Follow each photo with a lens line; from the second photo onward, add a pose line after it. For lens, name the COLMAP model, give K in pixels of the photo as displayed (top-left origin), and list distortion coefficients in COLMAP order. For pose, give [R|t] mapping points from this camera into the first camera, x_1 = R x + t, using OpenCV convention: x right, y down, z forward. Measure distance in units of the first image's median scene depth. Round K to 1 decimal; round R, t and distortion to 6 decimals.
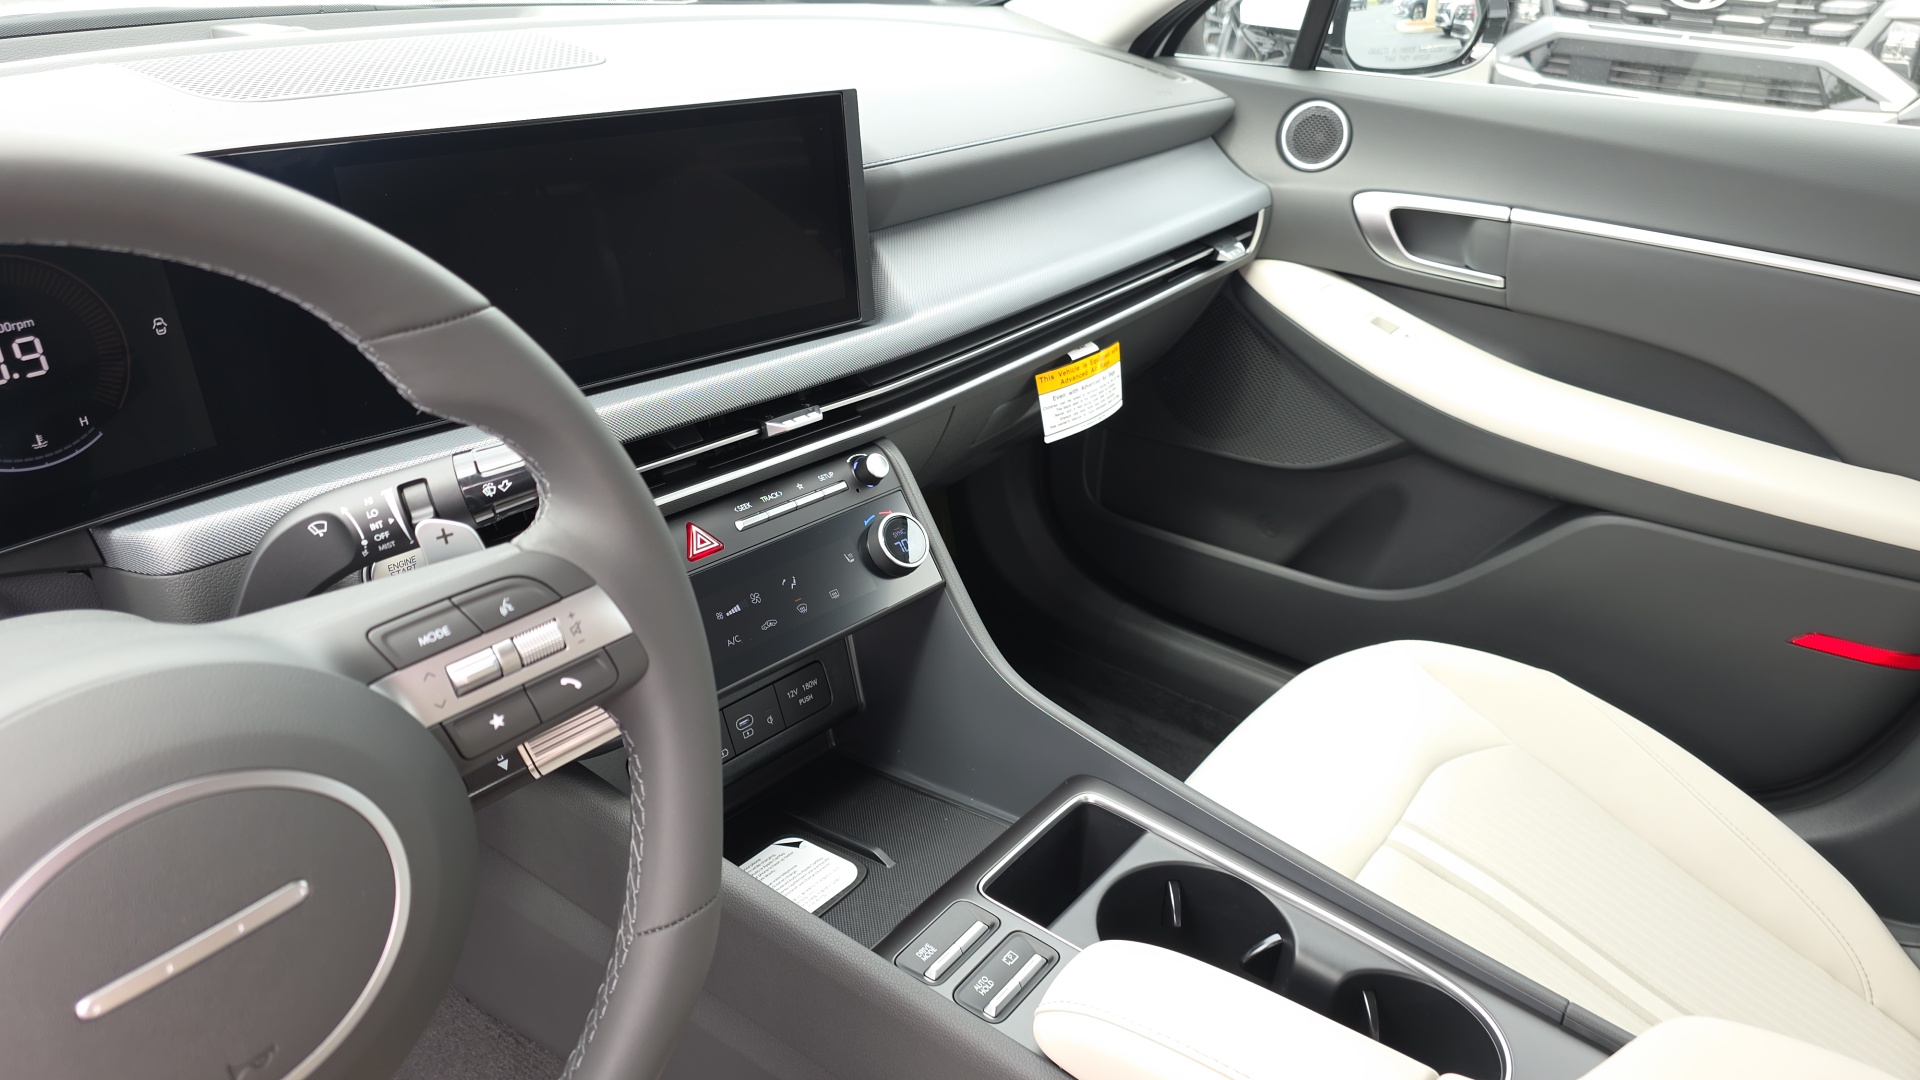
lens RADIAL K [[1295.1, 0, 952.0], [0, 1295.1, 534.7], [0, 0, 1]] dist [0.059158, -0.071580]
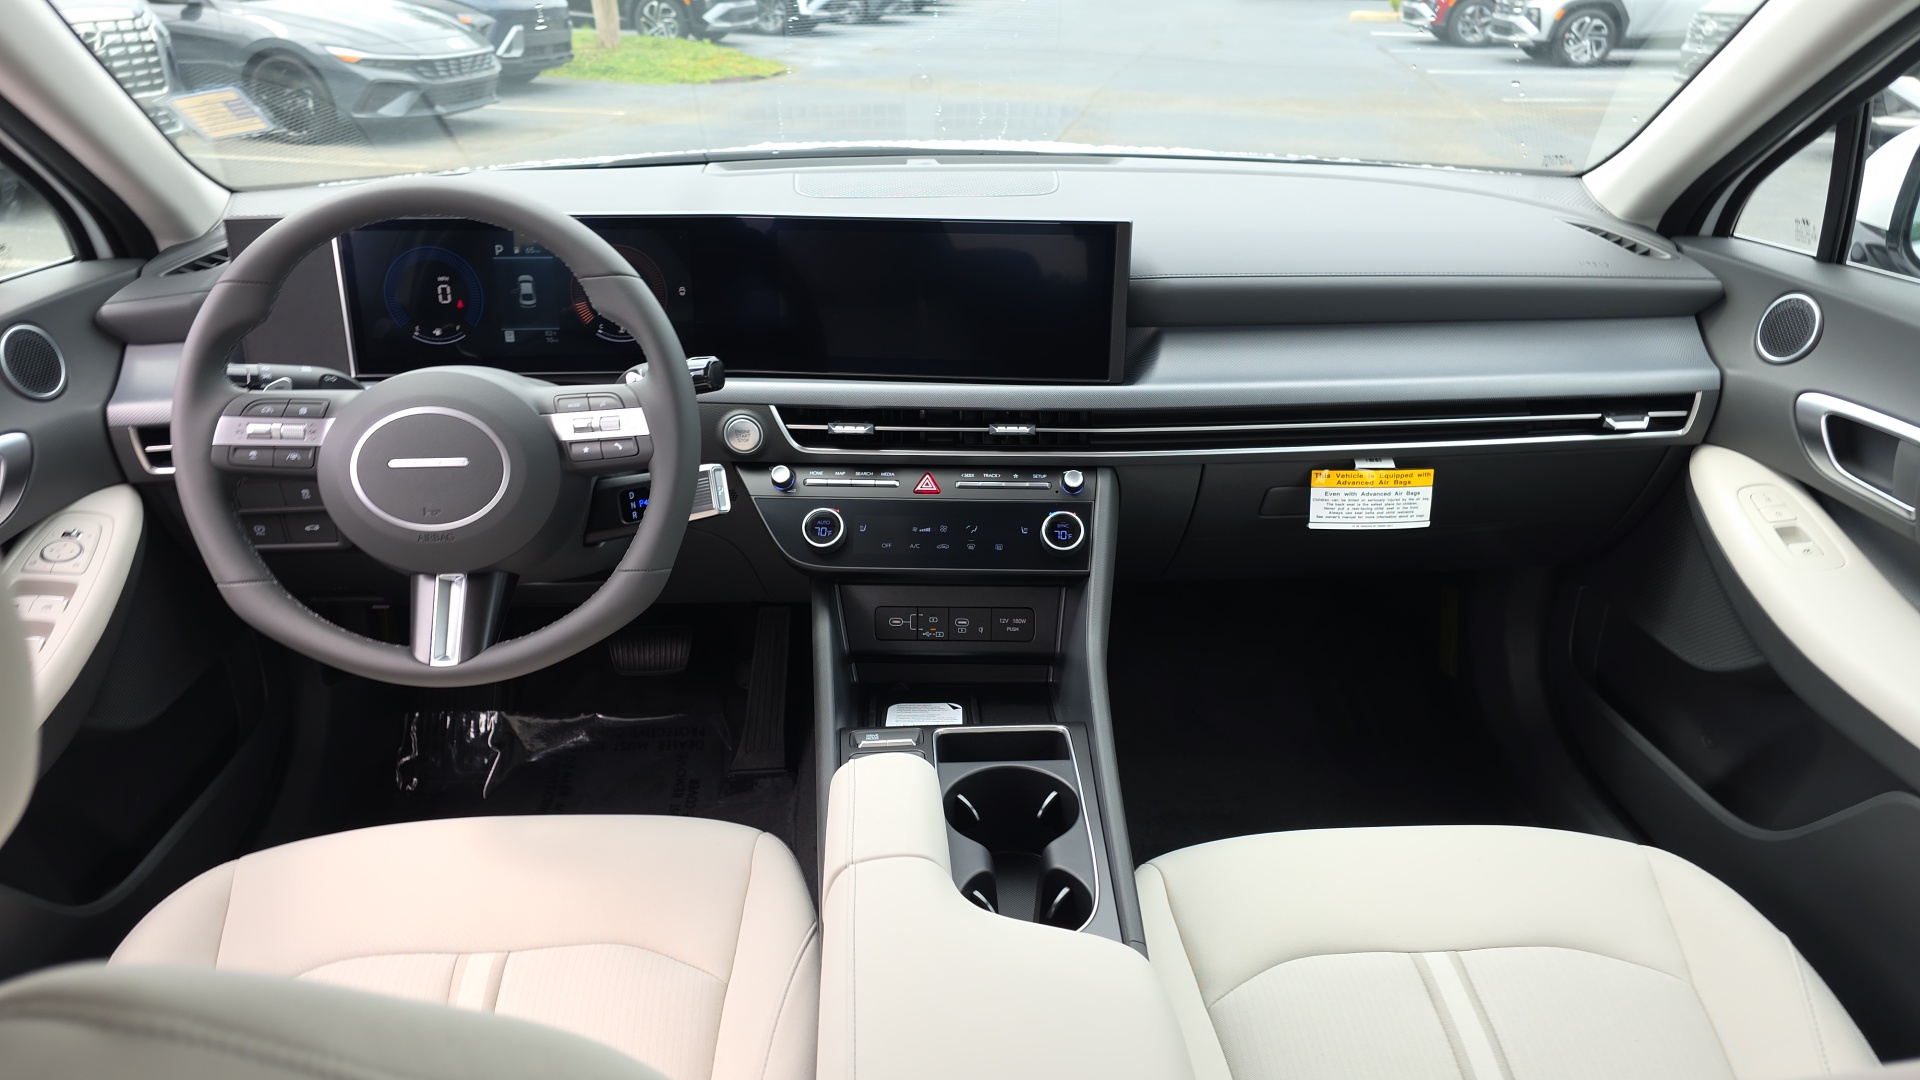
lens RADIAL K [[1291.1, 0, 959.1], [0, 1291.1, 586.1], [0, 0, 1]] dist [0.069333, -0.066850]
pose [[0.649719, 0.283929, -0.705159, 0.837314], [-0.325098, 0.942301, 0.079874, -0.013864], [0.687151, 0.177350, 0.704536, -0.063301]]
